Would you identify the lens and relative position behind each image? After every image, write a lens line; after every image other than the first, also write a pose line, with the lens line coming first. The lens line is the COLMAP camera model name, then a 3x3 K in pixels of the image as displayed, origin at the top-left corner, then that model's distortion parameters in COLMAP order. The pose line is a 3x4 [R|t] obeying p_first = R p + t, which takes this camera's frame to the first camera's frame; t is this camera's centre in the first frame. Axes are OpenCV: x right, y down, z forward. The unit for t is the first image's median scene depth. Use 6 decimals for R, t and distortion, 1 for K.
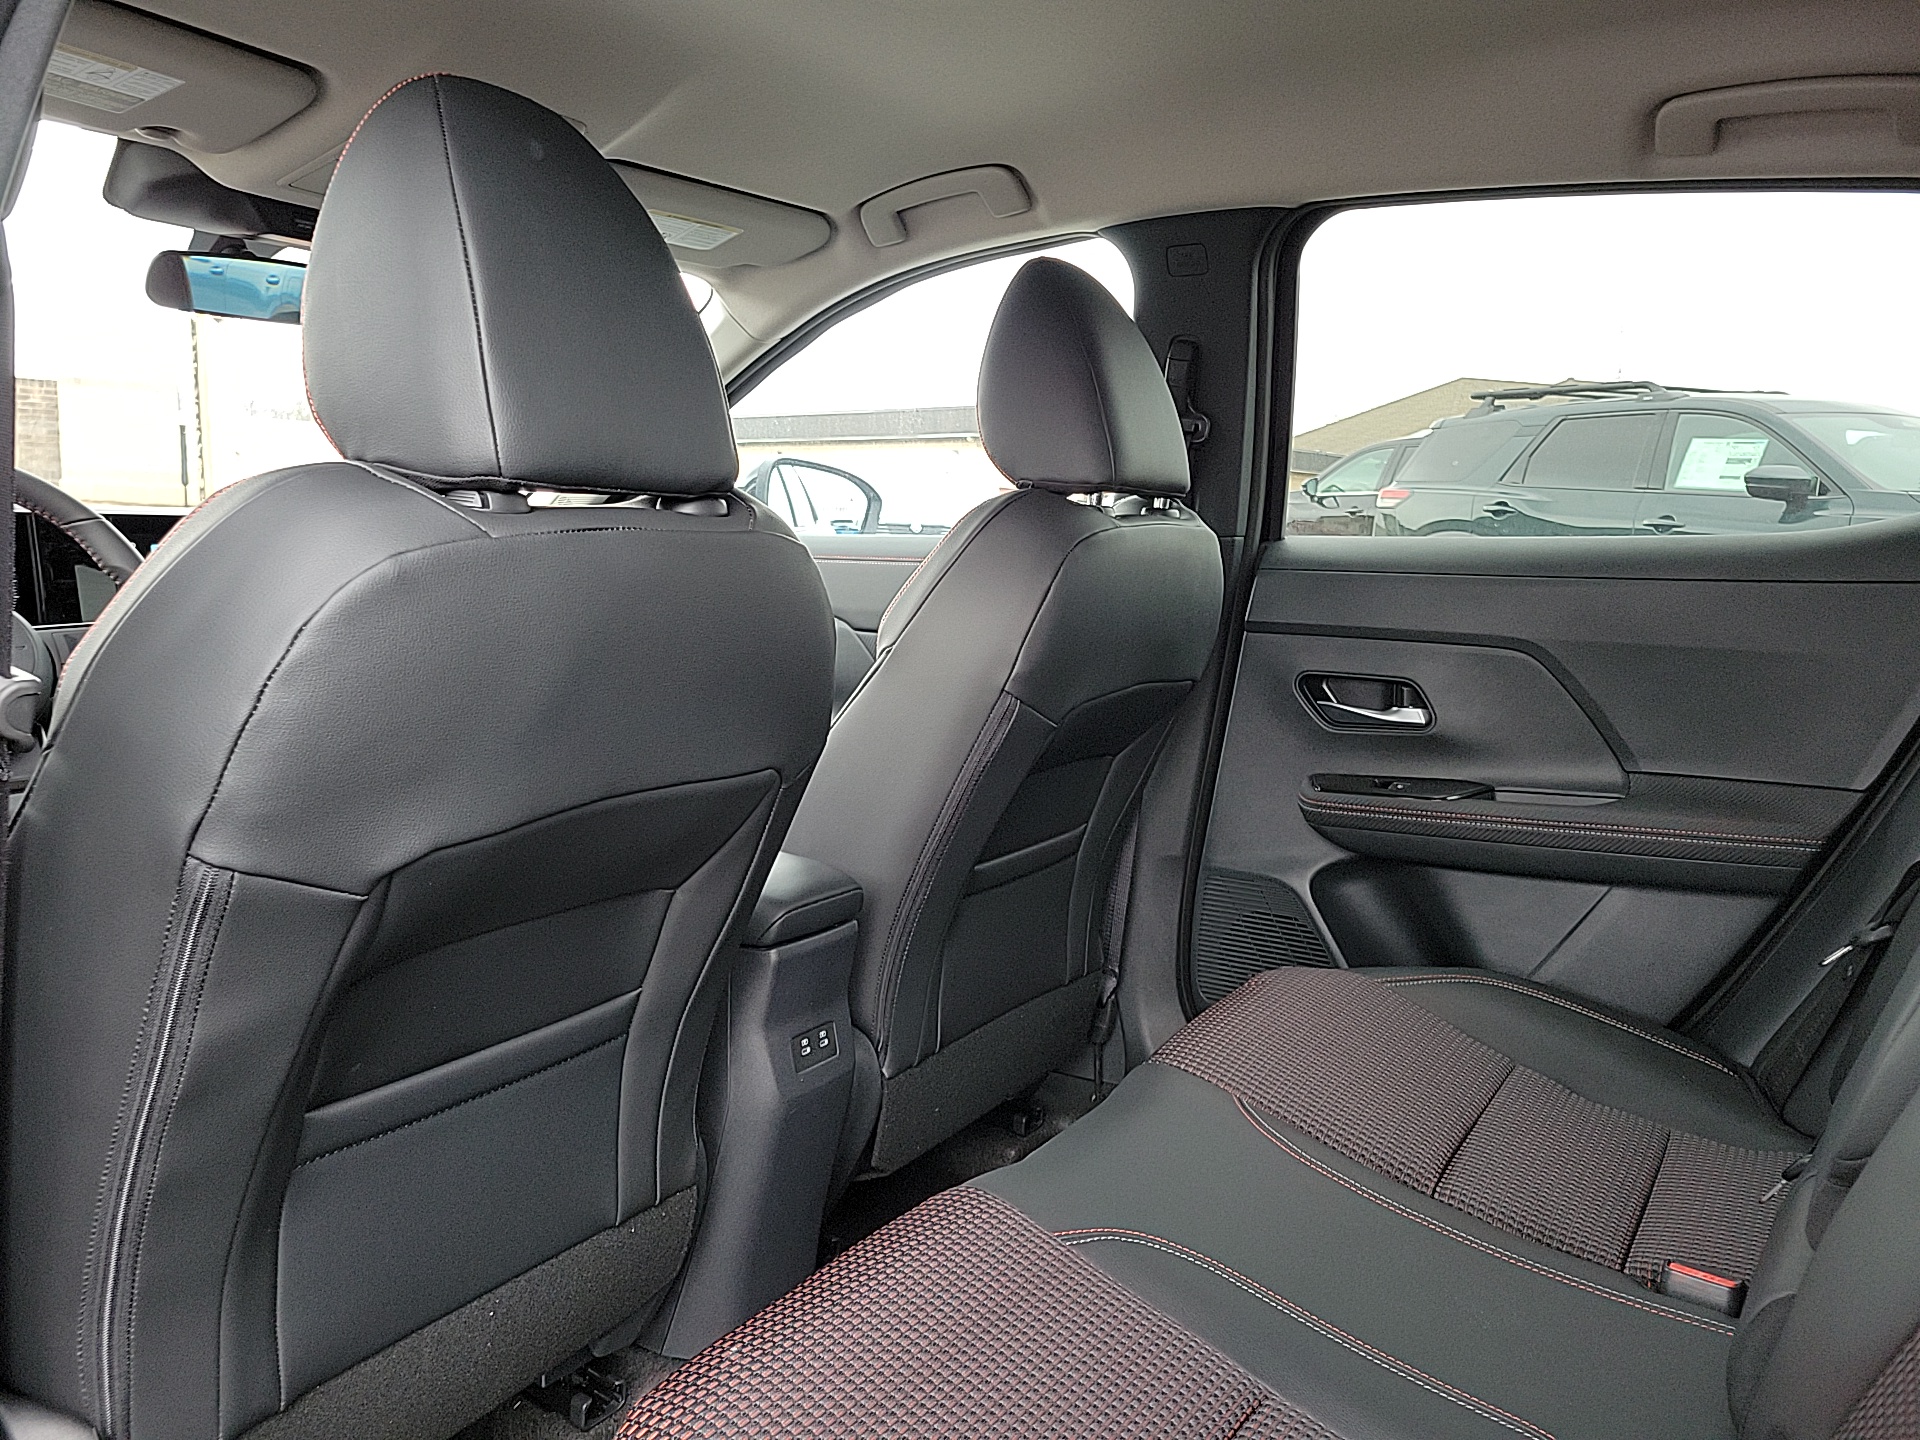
lens RADIAL K [[1457.7, 0, 938.8], [0, 1457.7, 725.2], [0, 0, 1]] dist [0.046289, -0.038812]
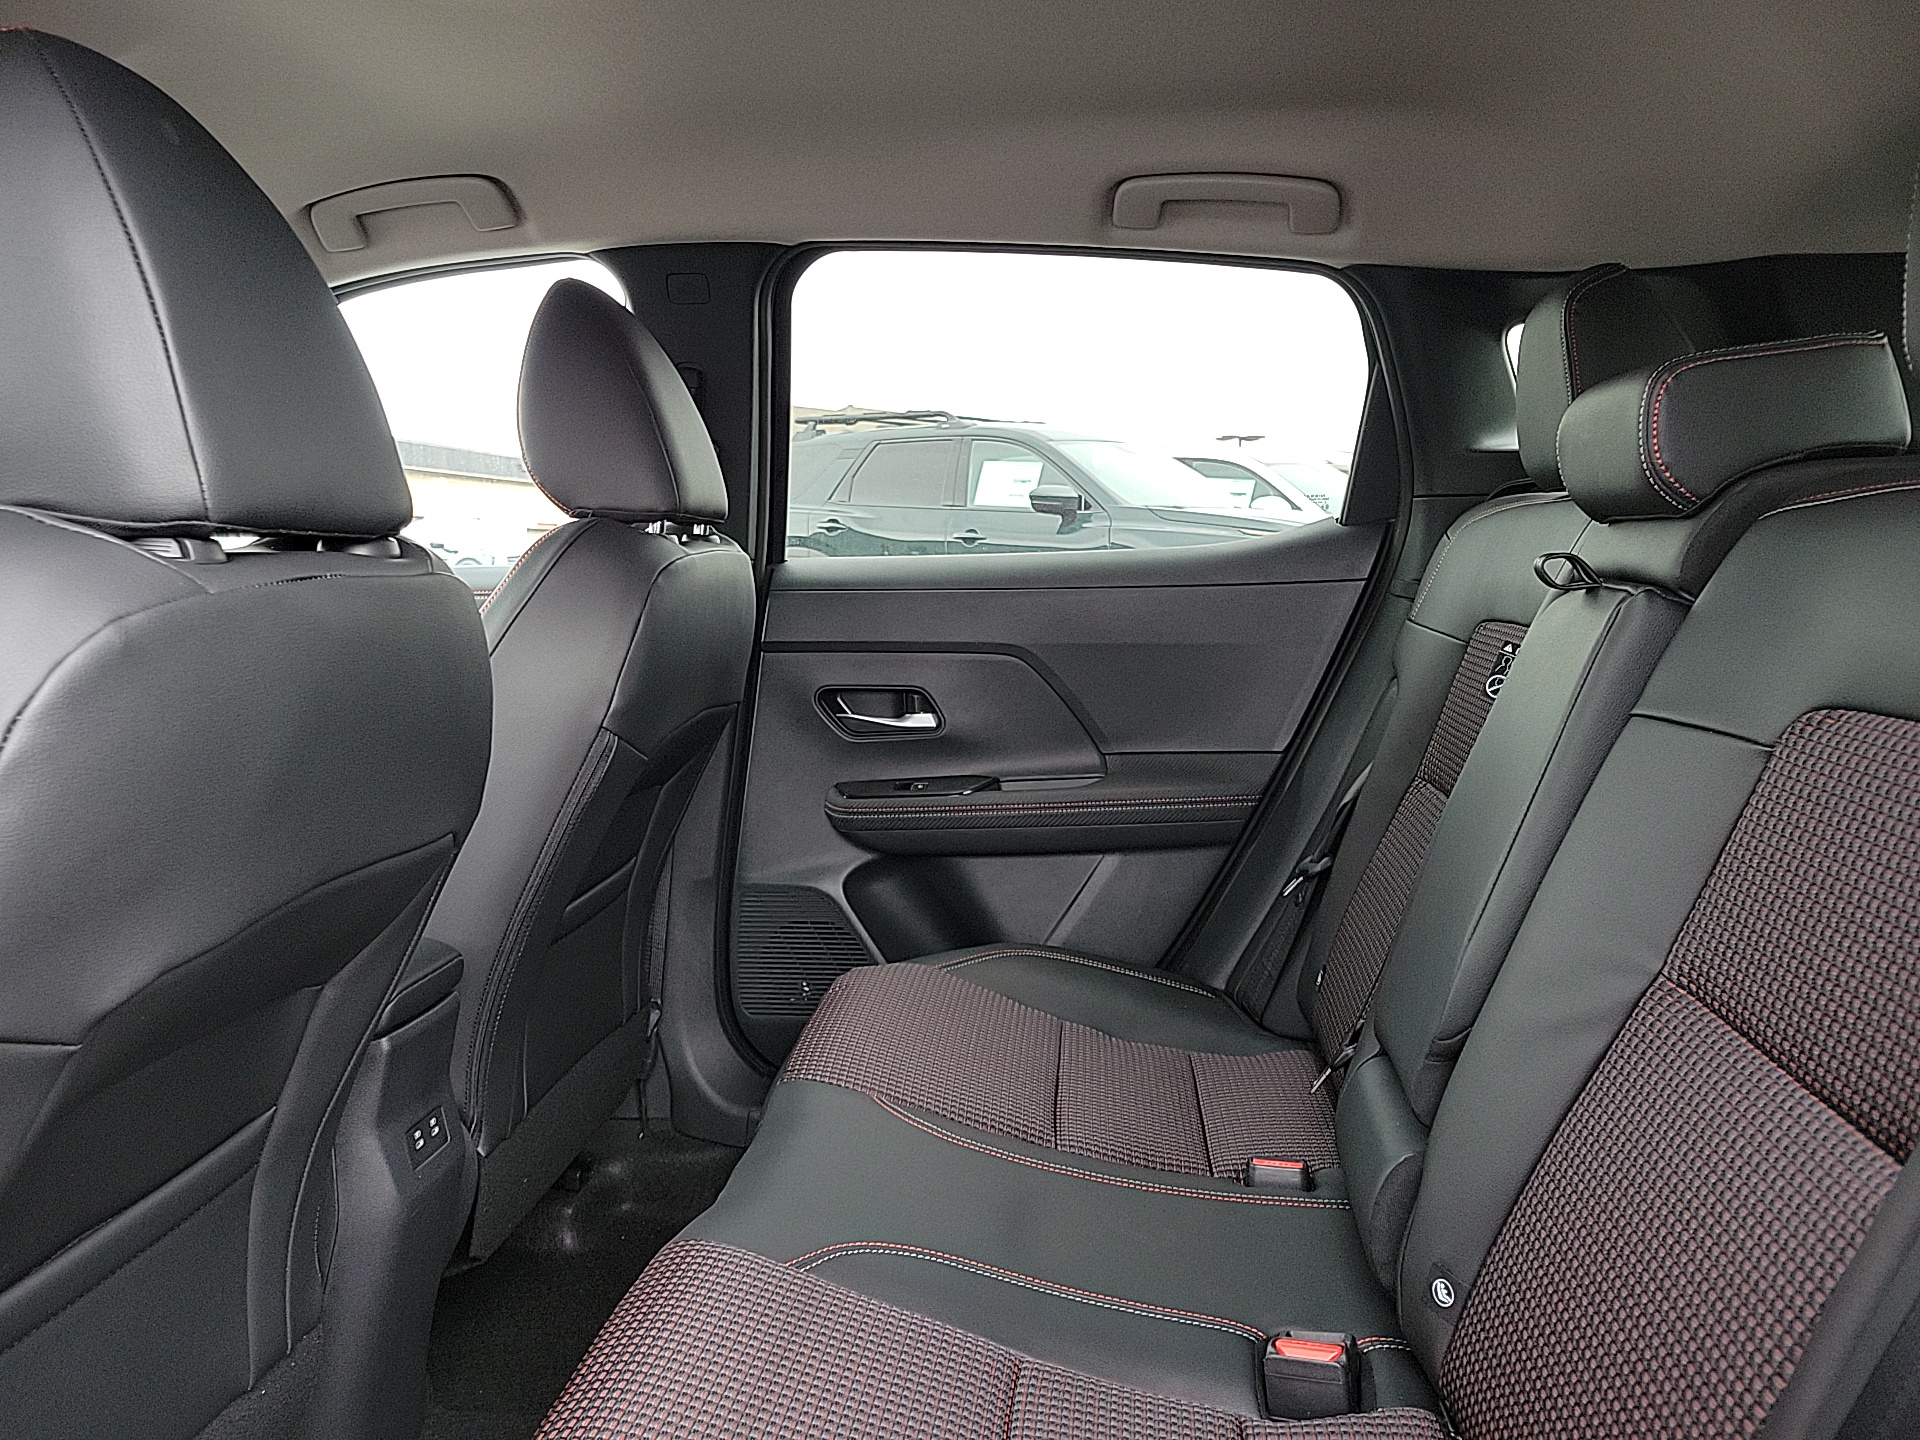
lens RADIAL K [[1457.7, 0, 938.8], [0, 1457.7, 725.2], [0, 0, 1]] dist [0.046289, -0.038812]
pose [[0.887694, -0.081573, 0.453150, -0.169292], [0.086921, 0.996174, 0.009052, -0.012778], [-0.452155, 0.031353, 0.891388, 0.033596]]
